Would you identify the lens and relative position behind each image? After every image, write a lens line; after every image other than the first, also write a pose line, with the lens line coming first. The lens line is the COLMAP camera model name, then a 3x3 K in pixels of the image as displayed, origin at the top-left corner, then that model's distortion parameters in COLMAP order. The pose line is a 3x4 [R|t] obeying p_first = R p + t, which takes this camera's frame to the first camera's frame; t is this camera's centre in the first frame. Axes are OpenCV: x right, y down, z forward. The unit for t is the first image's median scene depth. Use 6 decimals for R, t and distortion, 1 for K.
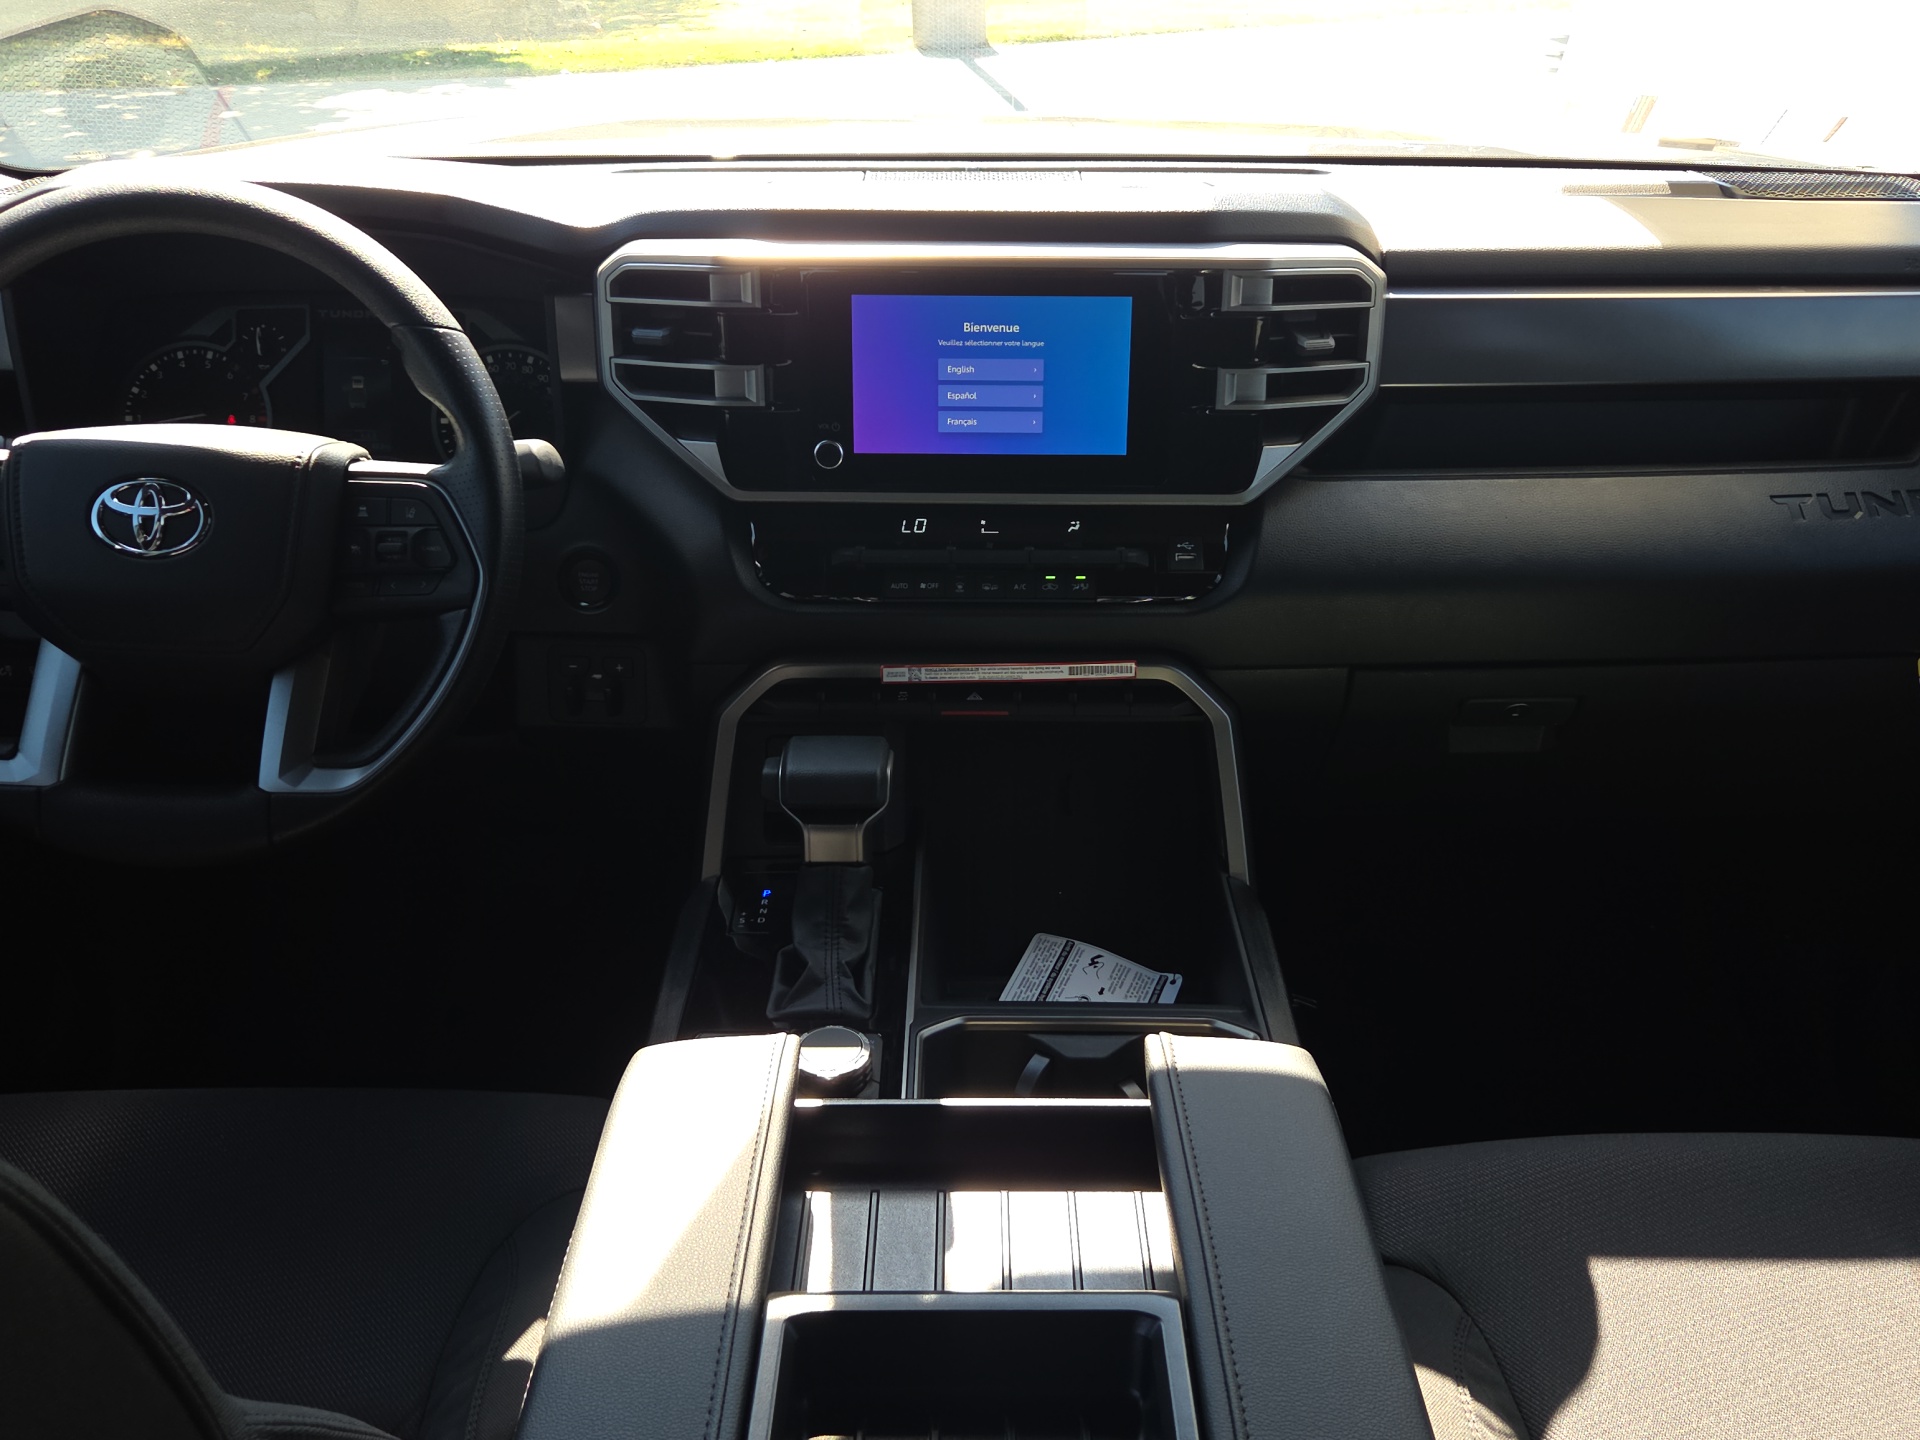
lens RADIAL K [[1661.2, 0, 972.8], [0, 1661.2, 719.3], [0, 0, 1]] dist [0.044300, -0.019031]
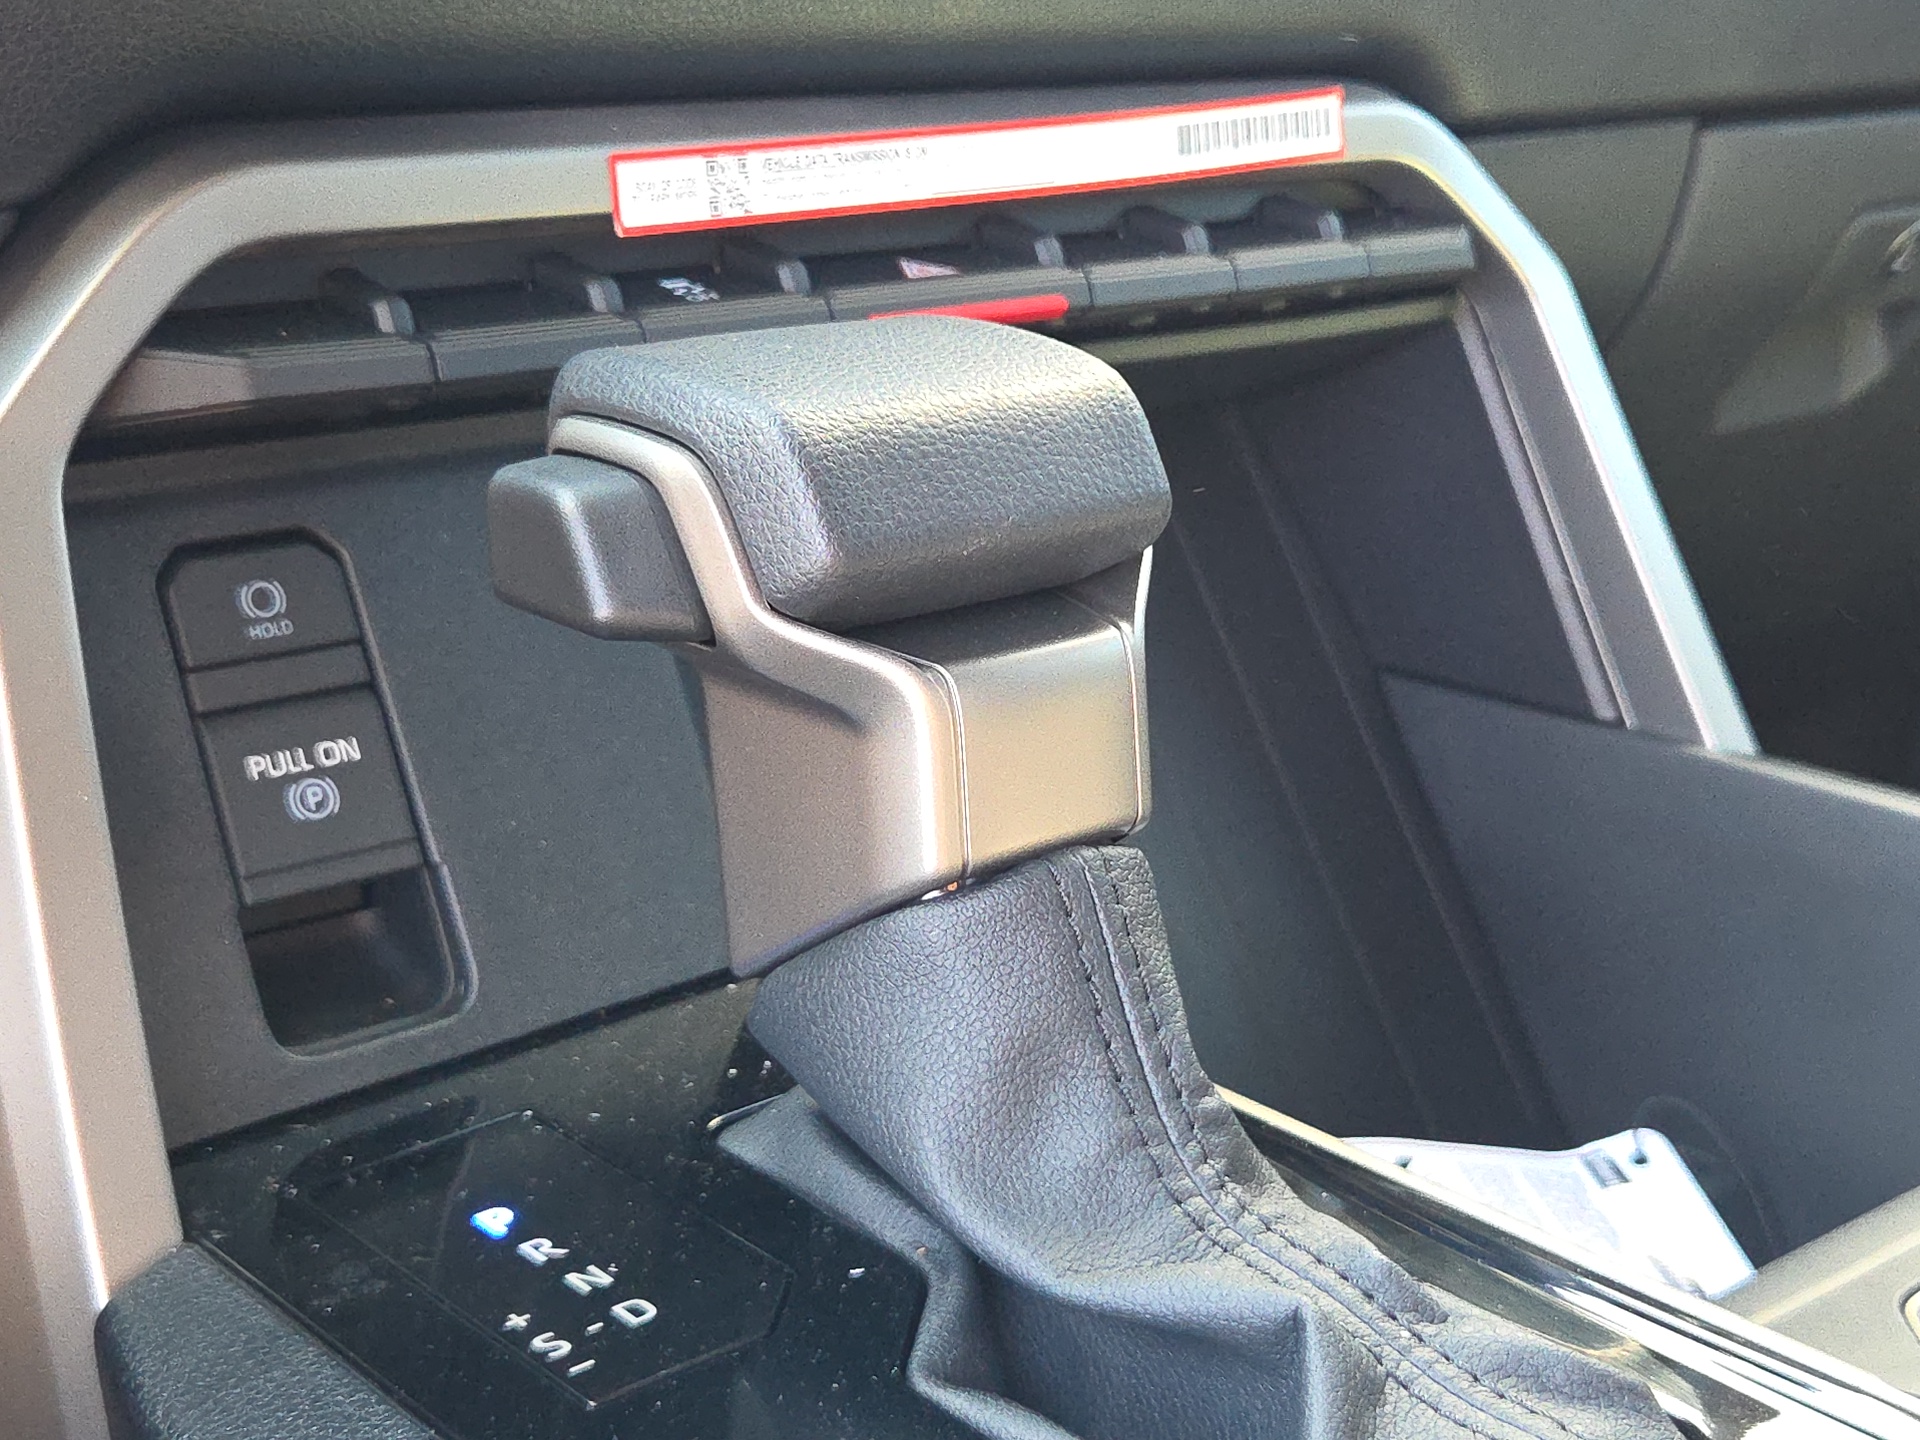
lens RADIAL K [[2755.4, 0, 969.9], [0, 2755.4, 709.3], [0, 0, 1]] dist [0.041634, 0.000000]
pose [[0.753665, -0.176642, 0.633077, -0.284567], [0.288091, 0.954532, -0.076632, 0.089072], [-0.590756, 0.240138, 0.770286, 0.713001]]
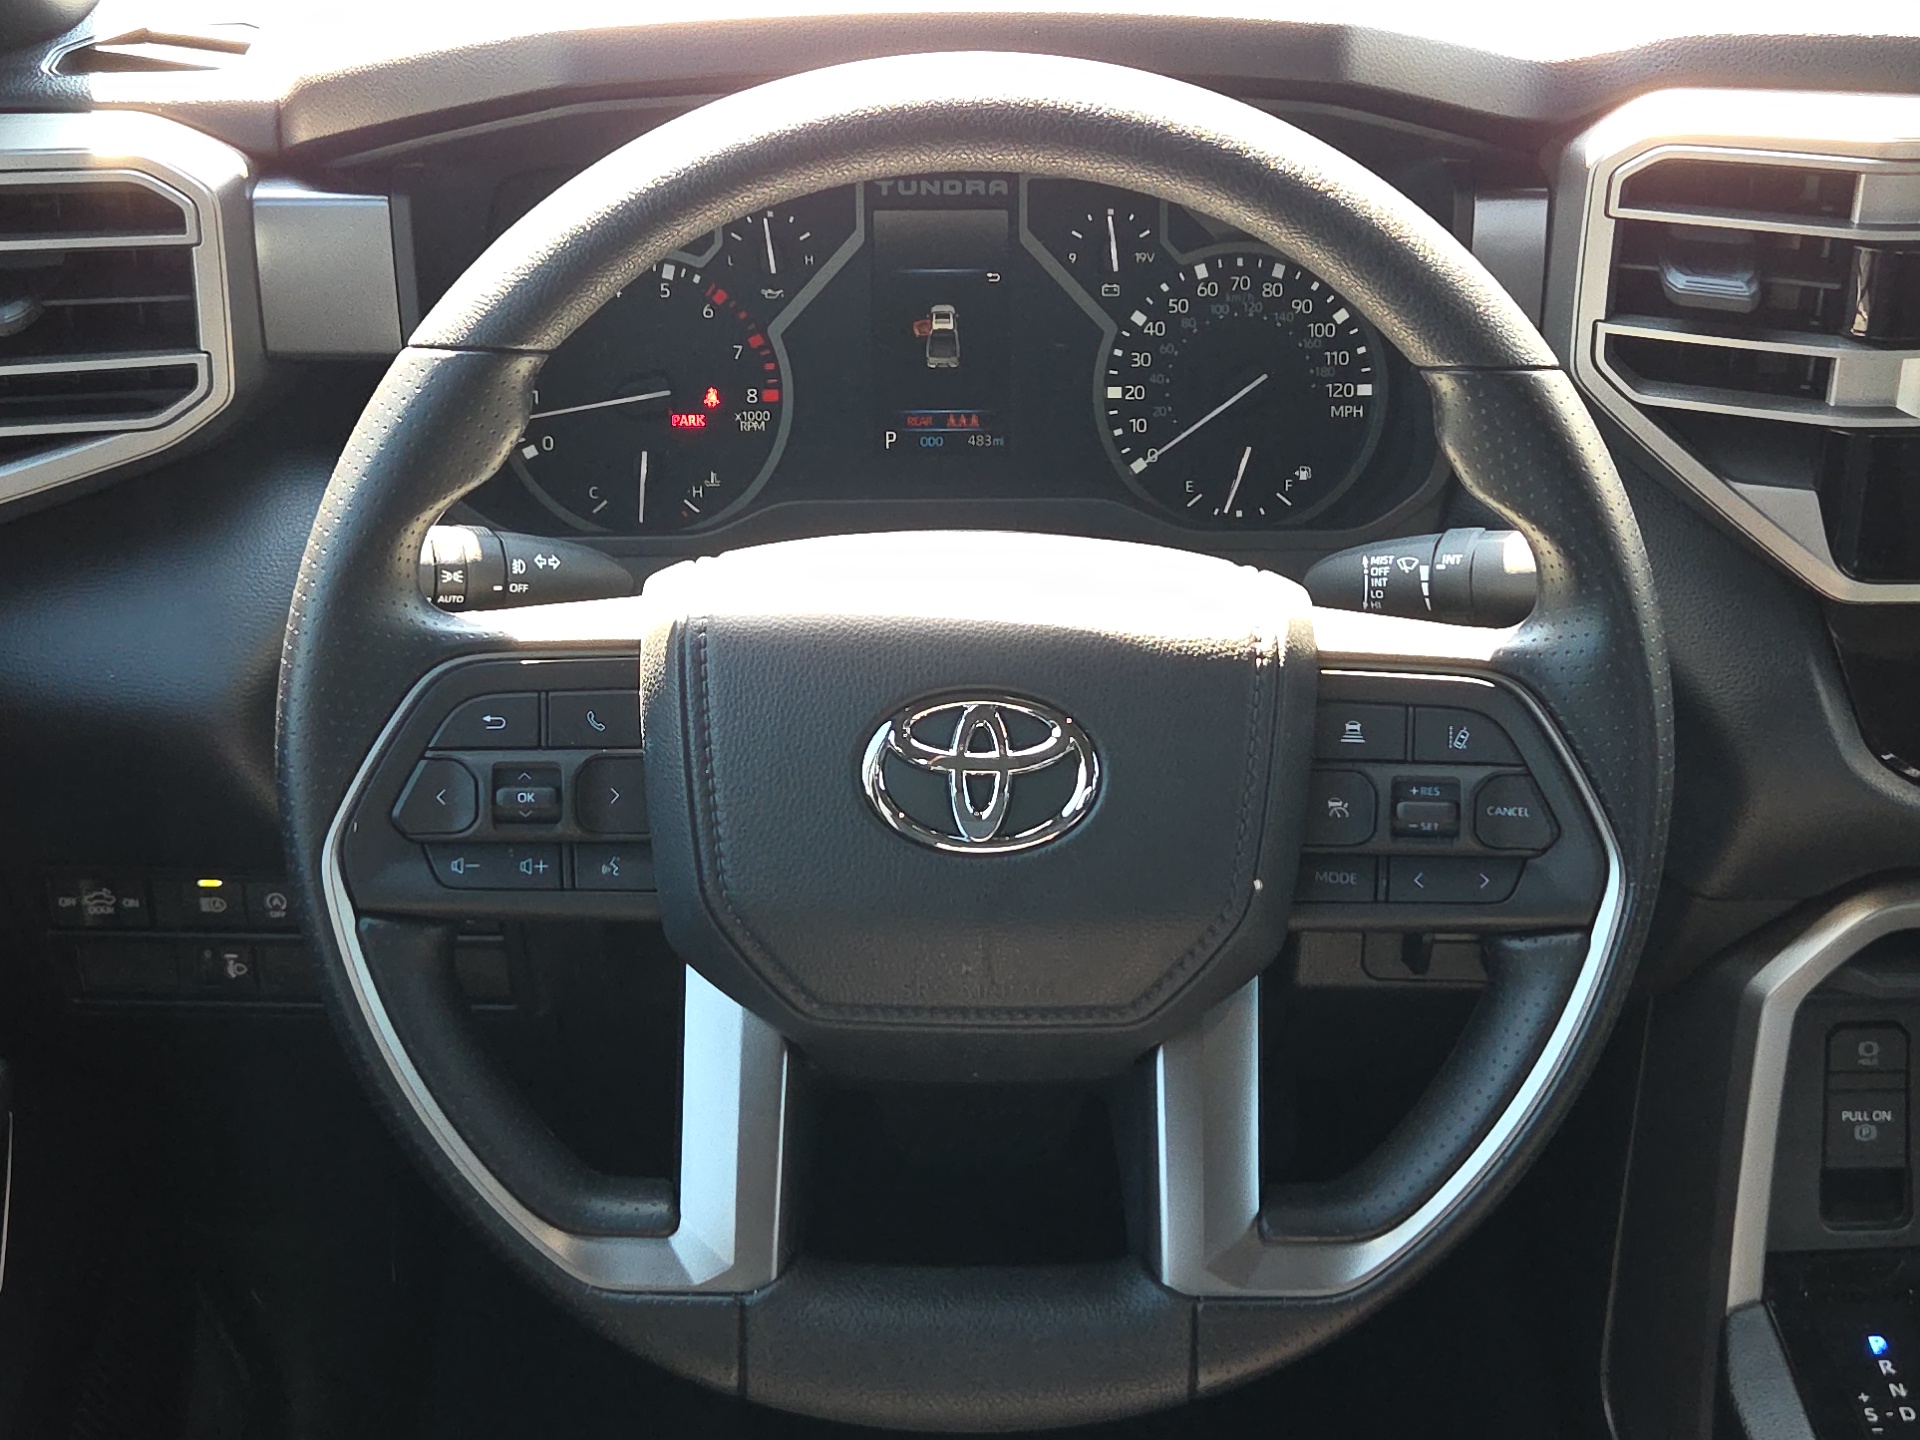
lens RADIAL K [[2687.5, 0, 978.3], [0, 2687.5, 682.5], [0, 0, 1]] dist [0.076807, 0.000000]
pose [[0.999438, -0.014799, 0.030088, -0.437123], [0.012112, 0.996080, 0.087620, -0.184330], [-0.031267, -0.087207, 0.995699, 0.179755]]
